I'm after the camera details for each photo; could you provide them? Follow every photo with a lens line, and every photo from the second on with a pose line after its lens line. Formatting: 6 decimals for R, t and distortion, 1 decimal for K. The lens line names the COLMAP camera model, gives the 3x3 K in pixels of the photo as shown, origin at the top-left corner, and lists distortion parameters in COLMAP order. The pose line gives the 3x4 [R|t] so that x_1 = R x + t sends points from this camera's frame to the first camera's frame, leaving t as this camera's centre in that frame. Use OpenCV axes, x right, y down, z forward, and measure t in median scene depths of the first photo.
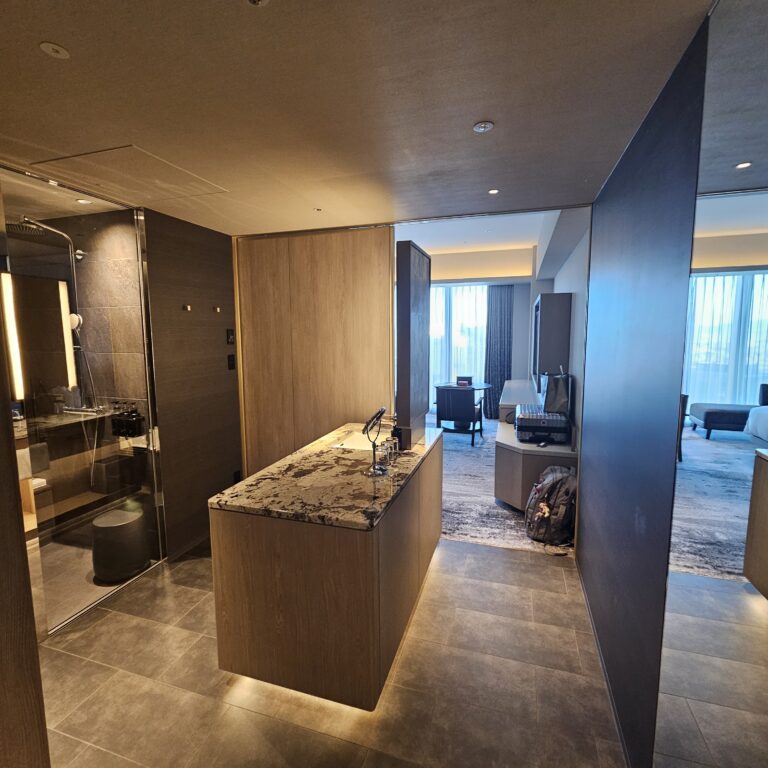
lens RADIAL K [[418.3, 0, 381.3], [0, 418.3, 382.5], [0, 0, 1]] dist [0.000317, -0.000181]
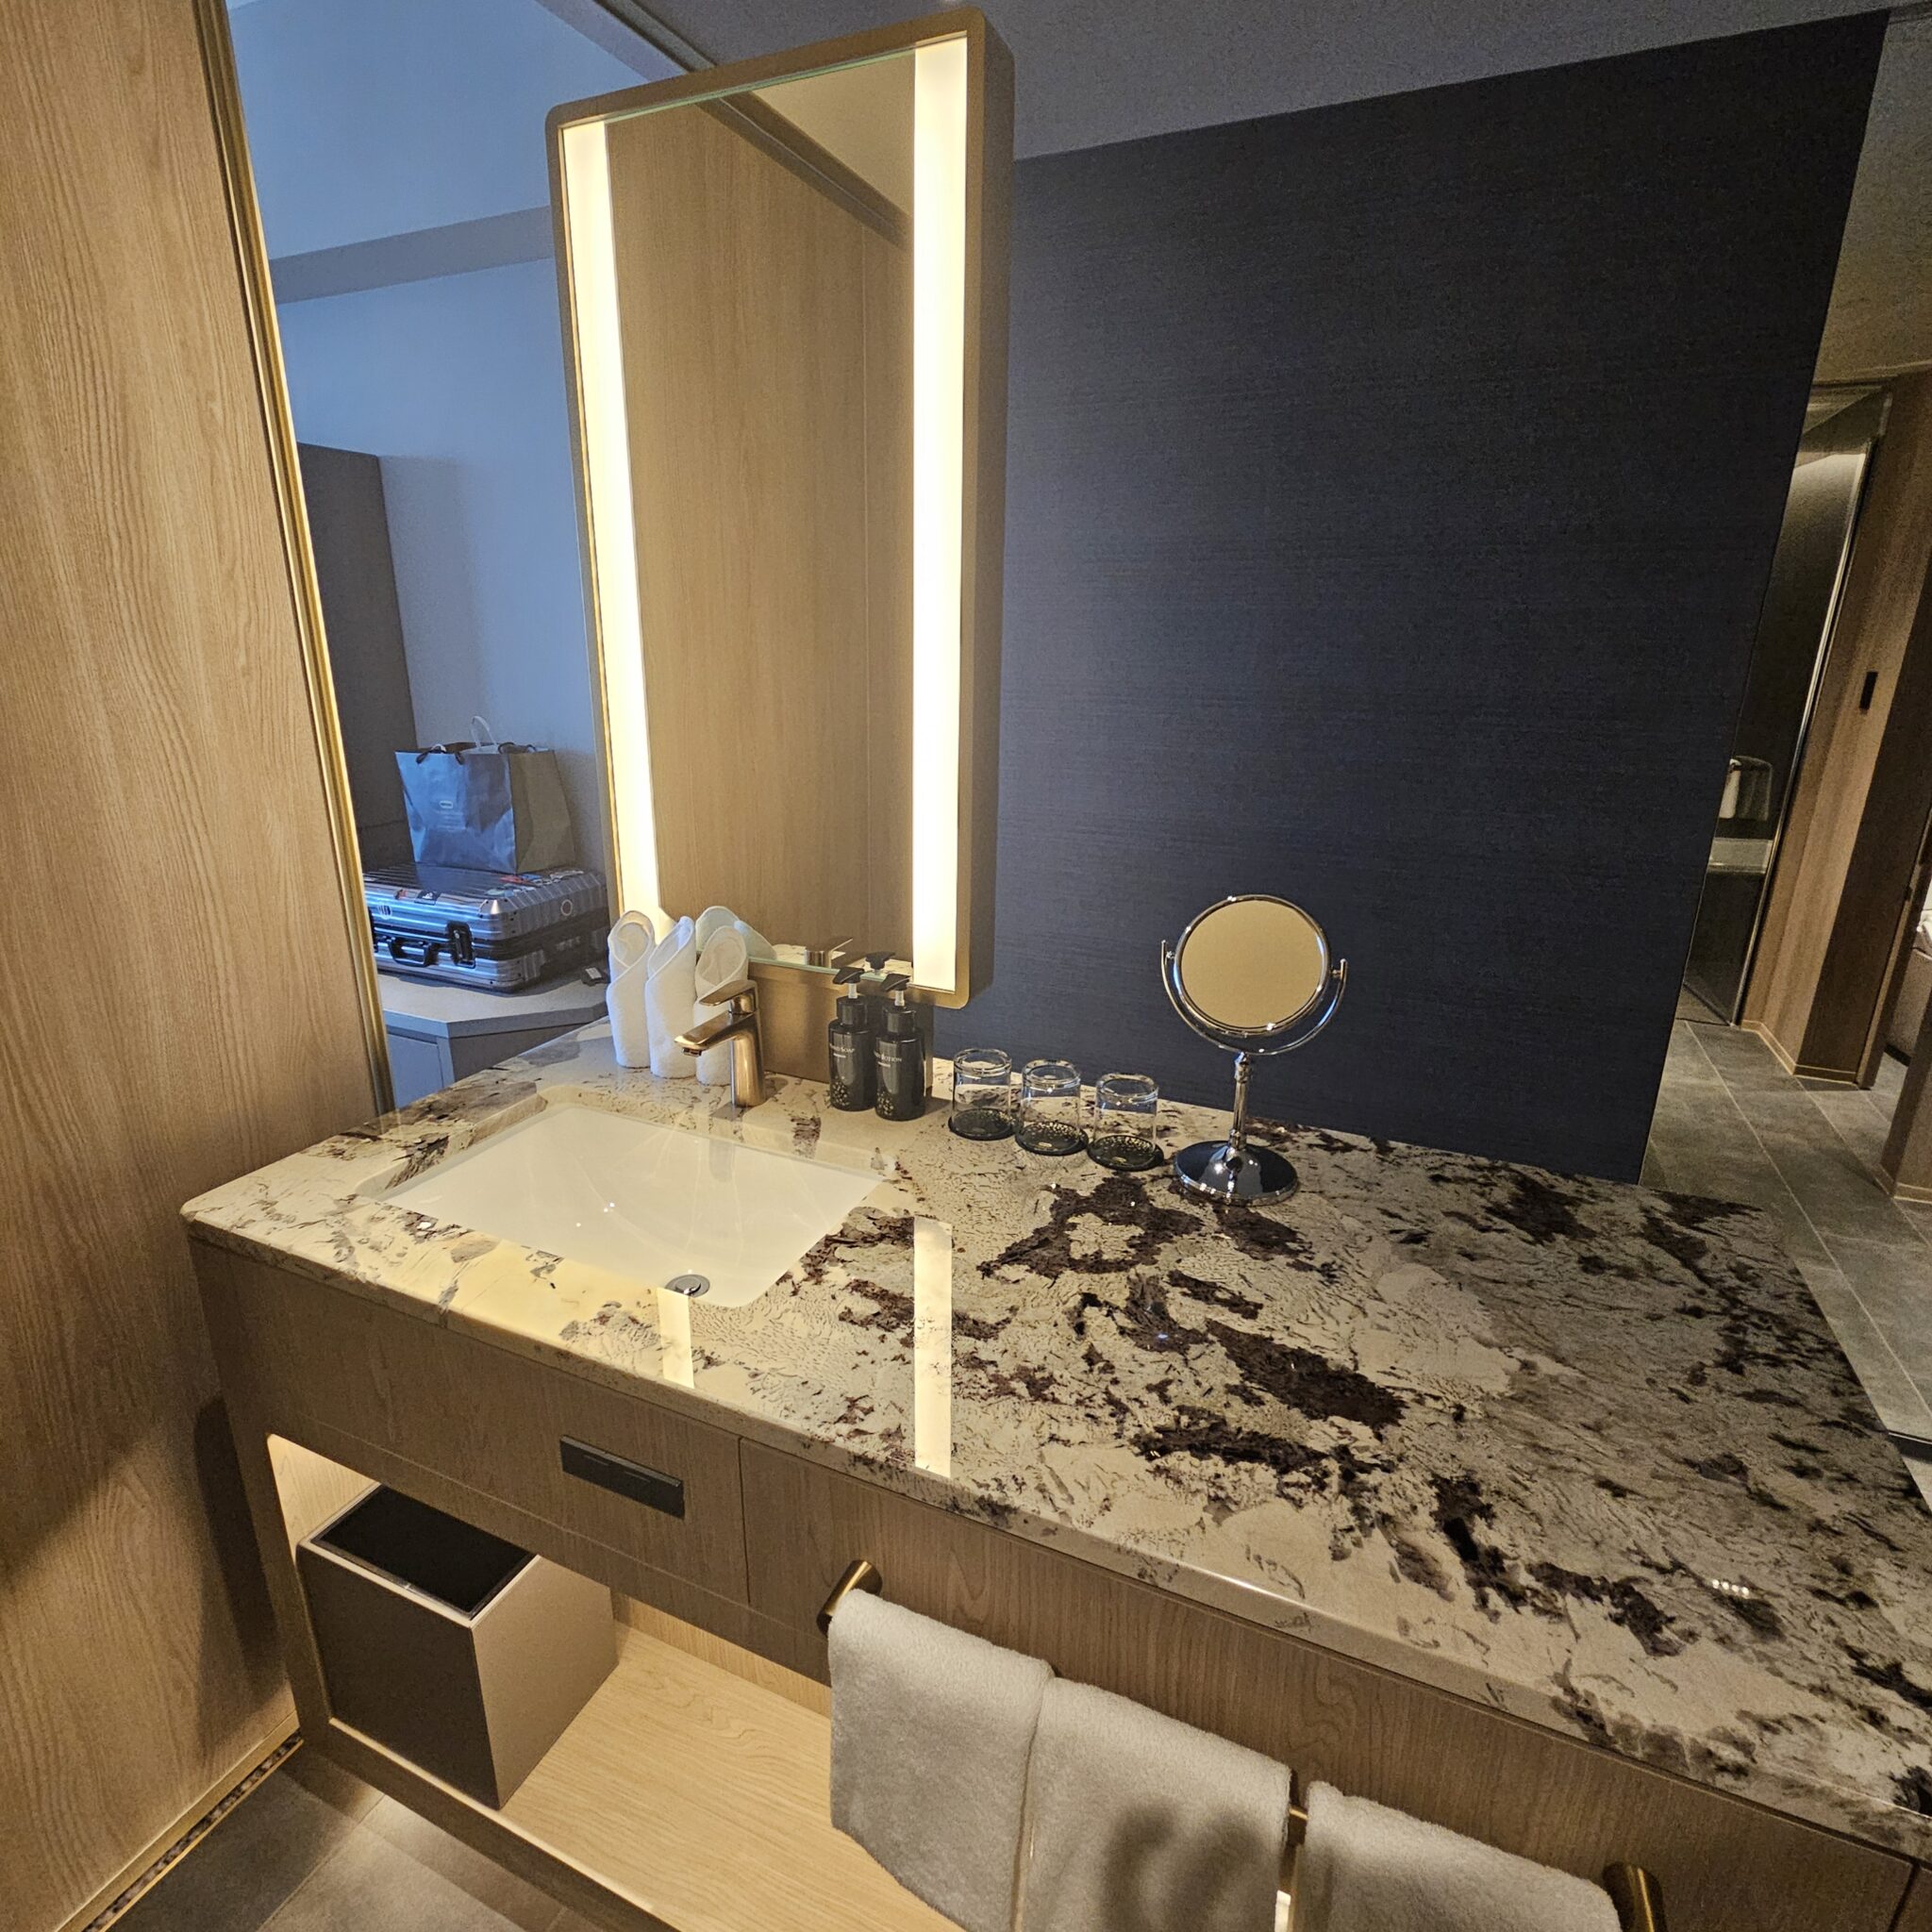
lens RADIAL K [[1052.4, 0, 961.1], [0, 1052.4, 957.2], [0, 0, 1]] dist [0.000317, -0.000181]
pose [[0.107028, -0.278310, 0.954510, -0.543245], [0.104588, 0.957849, 0.267556, -0.072858], [-0.988740, 0.071194, 0.131624, 1.040879]]
